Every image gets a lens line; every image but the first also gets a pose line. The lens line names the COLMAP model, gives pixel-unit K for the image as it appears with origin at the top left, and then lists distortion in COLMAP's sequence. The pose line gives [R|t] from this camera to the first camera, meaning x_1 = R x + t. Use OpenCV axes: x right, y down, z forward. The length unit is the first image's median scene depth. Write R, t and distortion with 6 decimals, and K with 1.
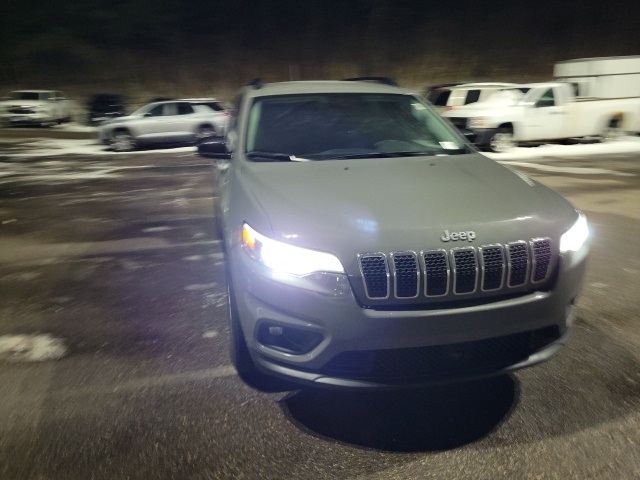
lens RADIAL K [[519.4, 0, 320.0], [0, 519.4, 240.0], [0, 0, 1]] dist [-0.000496, 0.000969]
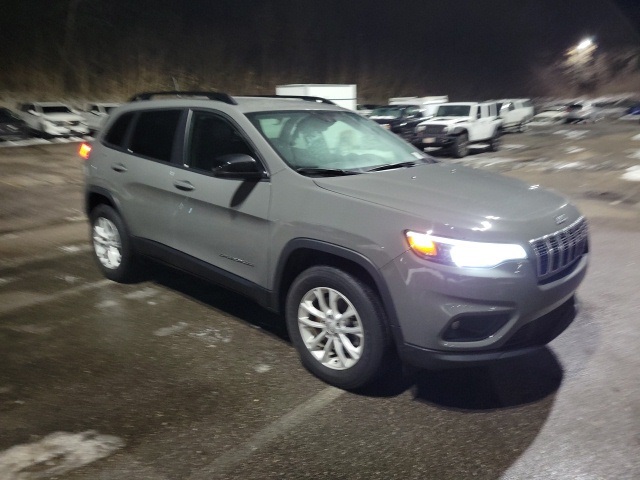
lens RADIAL K [[519.4, 0, 320.0], [0, 519.4, 240.0], [0, 0, 1]] dist [-0.000496, 0.000969]
pose [[0.820100, -0.136532, 0.555694, -0.722339], [0.153693, 0.987990, 0.015923, -0.049871], [-0.551194, 0.072348, 0.831235, 0.194507]]
